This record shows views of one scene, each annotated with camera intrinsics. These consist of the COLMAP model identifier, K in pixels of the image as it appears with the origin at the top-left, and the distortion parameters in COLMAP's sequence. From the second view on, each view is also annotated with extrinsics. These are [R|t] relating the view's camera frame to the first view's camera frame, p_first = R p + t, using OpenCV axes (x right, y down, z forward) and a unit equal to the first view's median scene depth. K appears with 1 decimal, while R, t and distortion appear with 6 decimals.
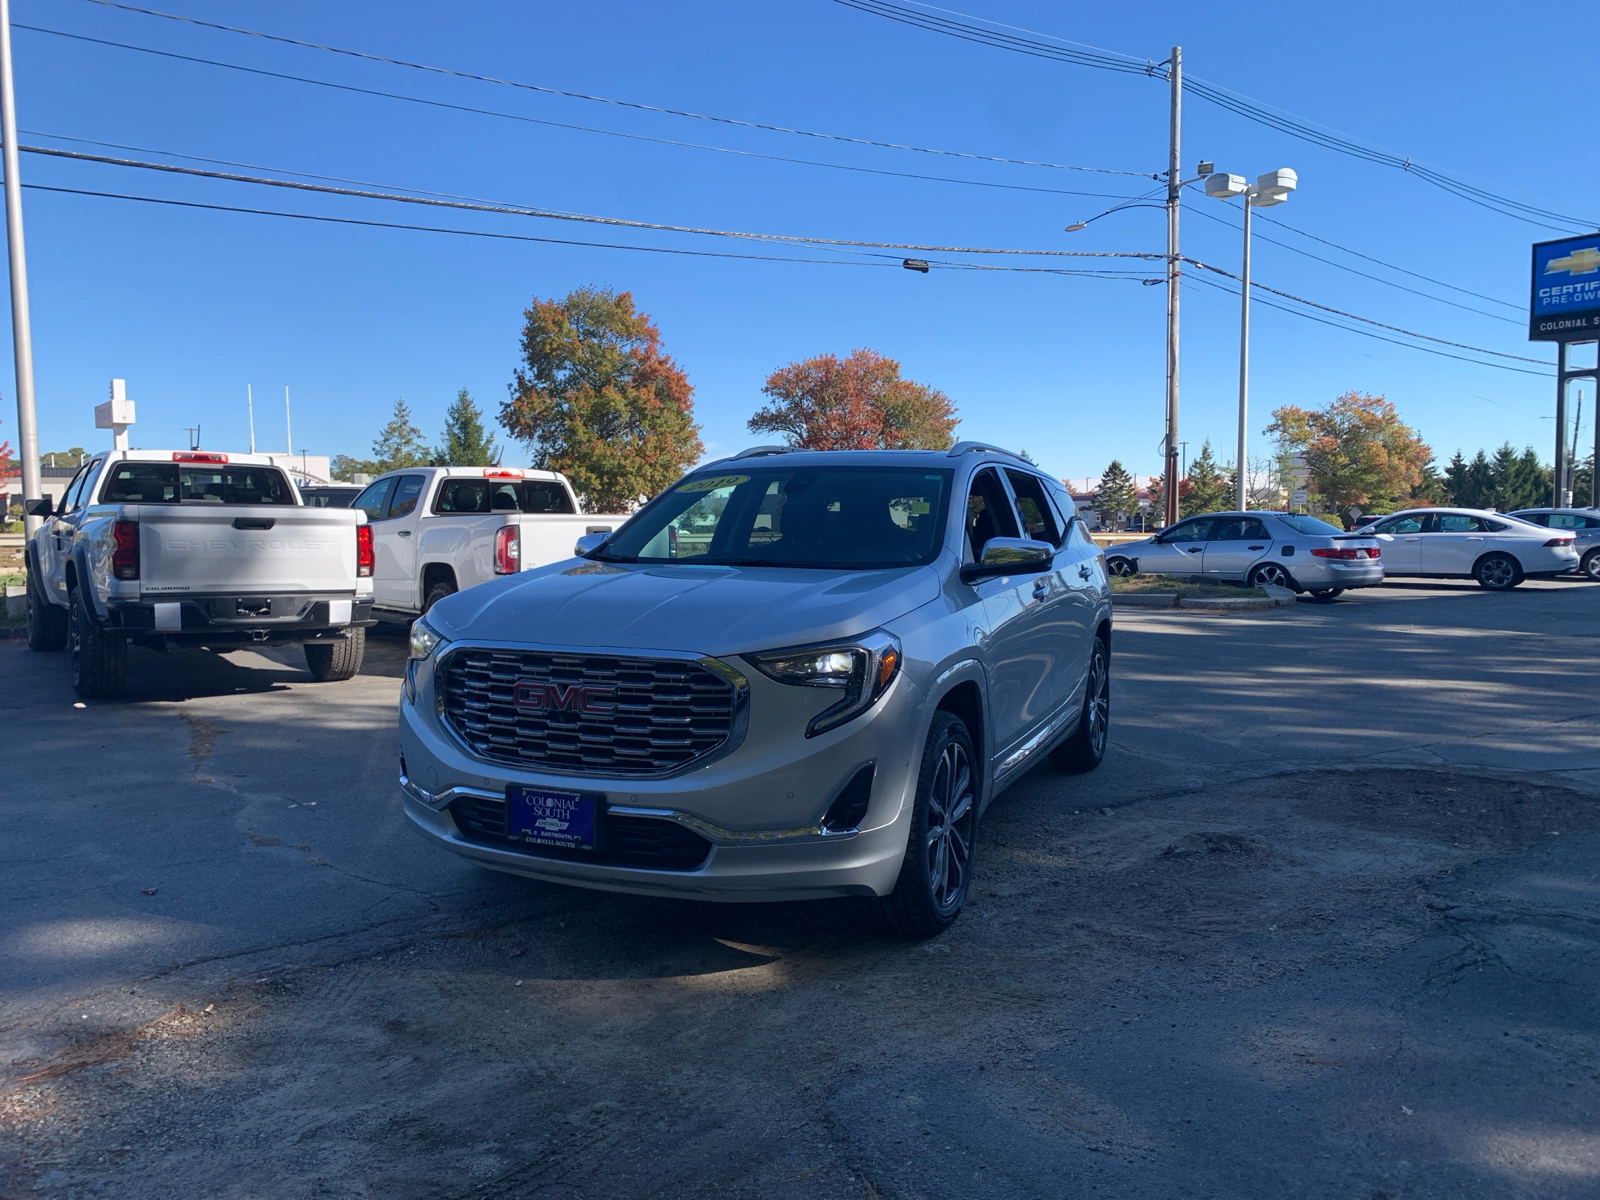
lens RADIAL K [[1203.0, 0, 811.1], [0, 1203.0, 601.5], [0, 0, 1]] dist [0.040816, -0.044484]
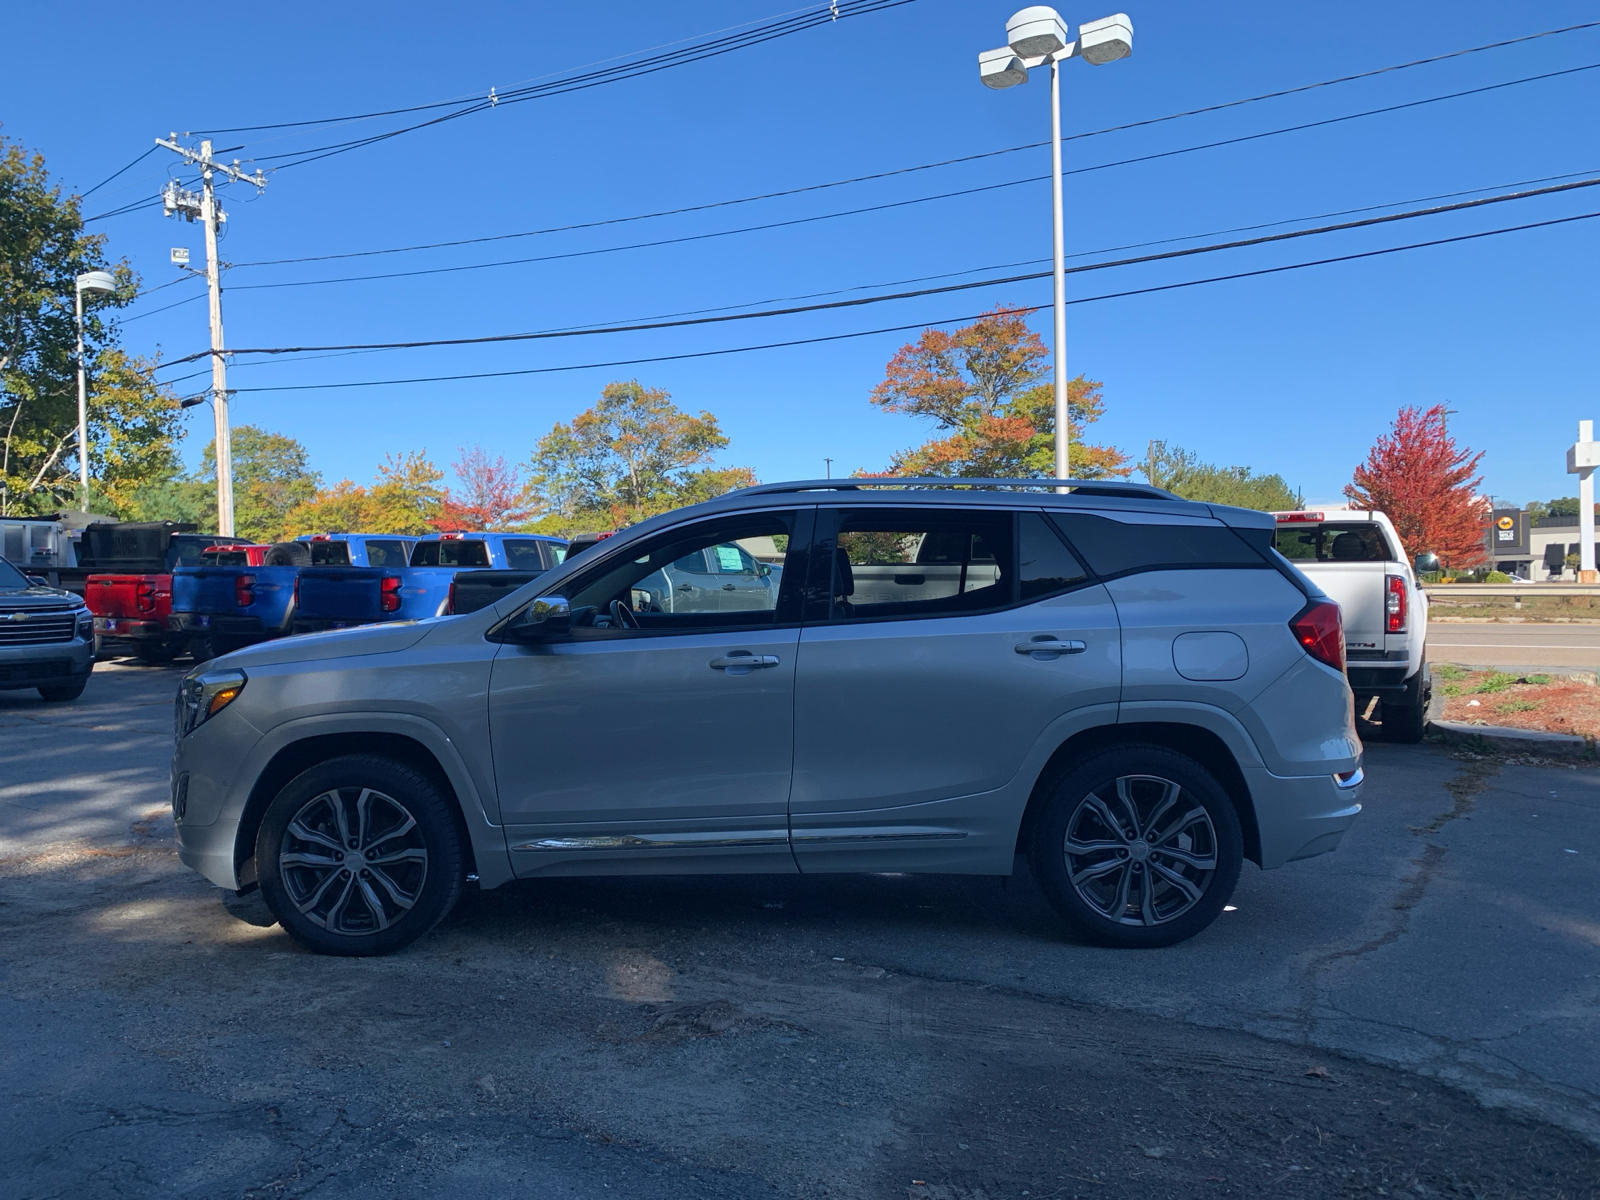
lens RADIAL K [[1198.9, 0, 775.9], [0, 1198.9, 592.6], [0, 0, 1]] dist [0.009408, -0.002347]
pose [[0.362395, 0.005578, -0.932008, 0.715073], [-0.047630, 0.998786, -0.012543, -0.027532], [0.930807, 0.048937, 0.362221, 0.461158]]
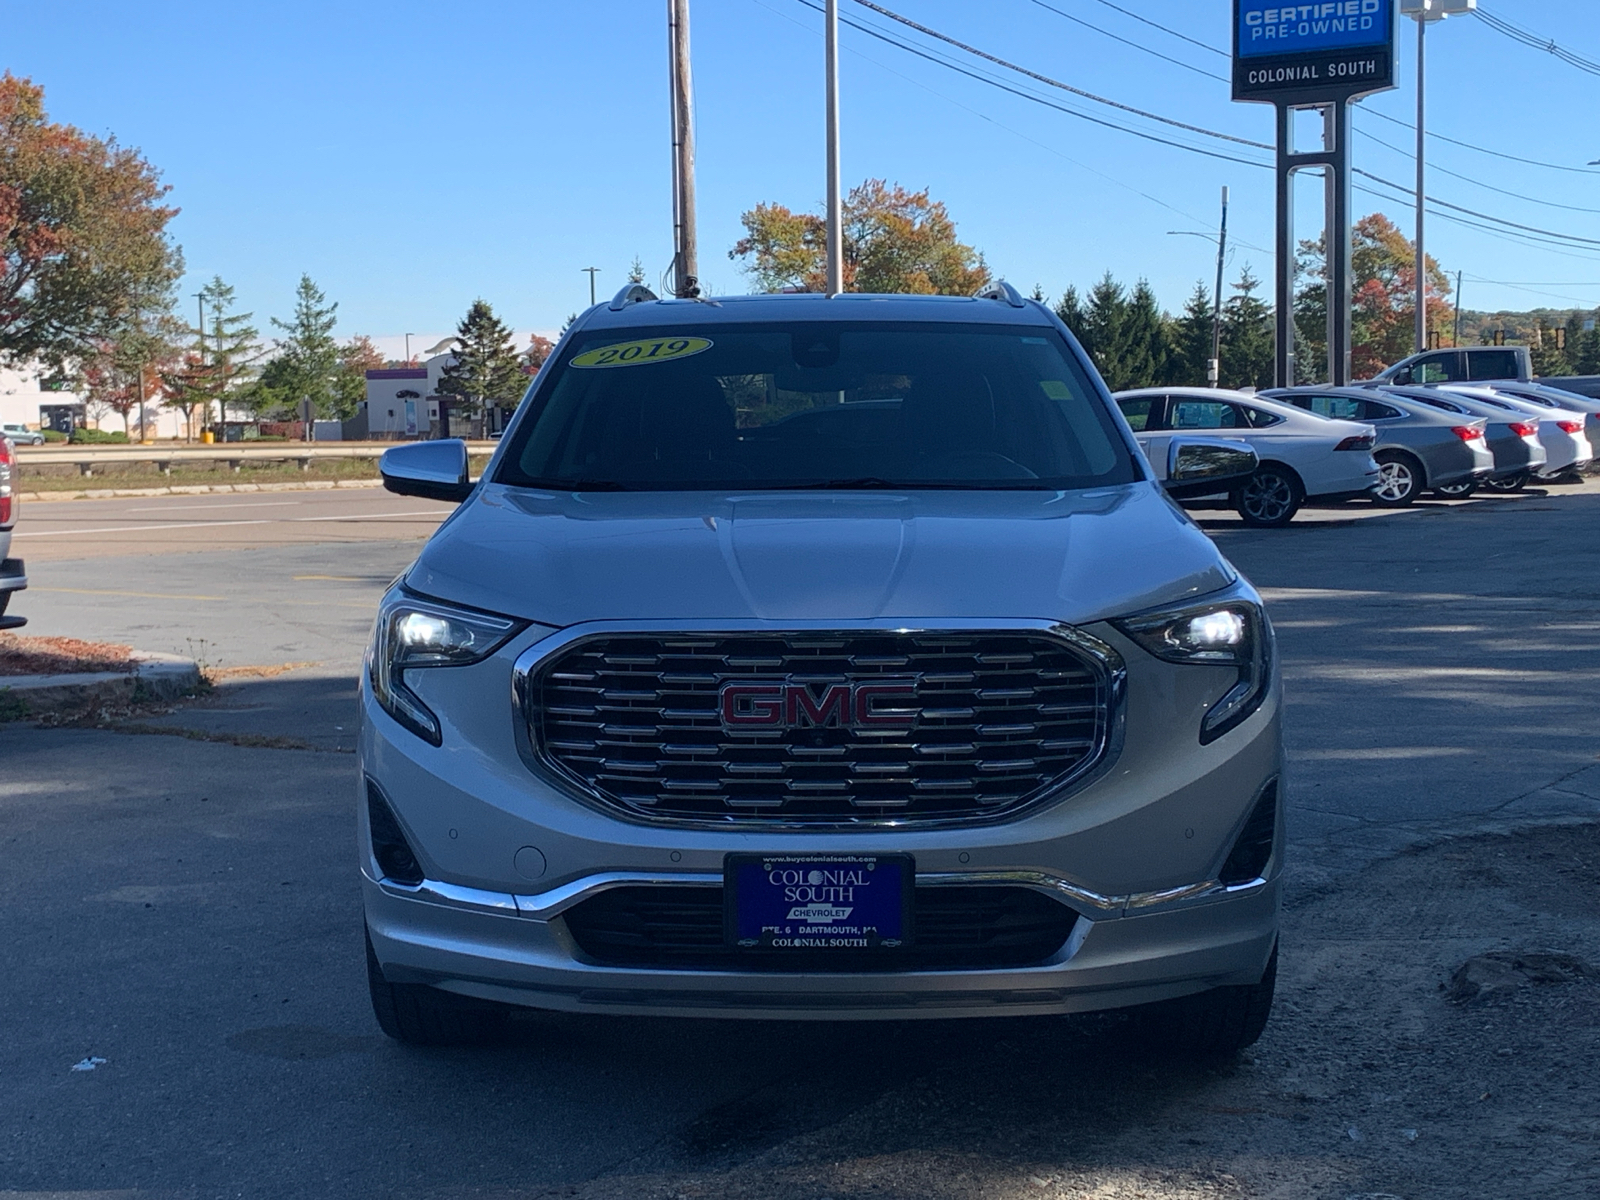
lens RADIAL K [[2393.4, 0, 798.7], [0, 2393.4, 698.4], [0, 0, 1]] dist [0.159660, -0.569114]
pose [[0.925055, -0.053546, 0.376040, -0.351677], [0.035277, 0.997846, 0.055306, 0.005090], [-0.378191, -0.037895, 0.924952, -0.056102]]
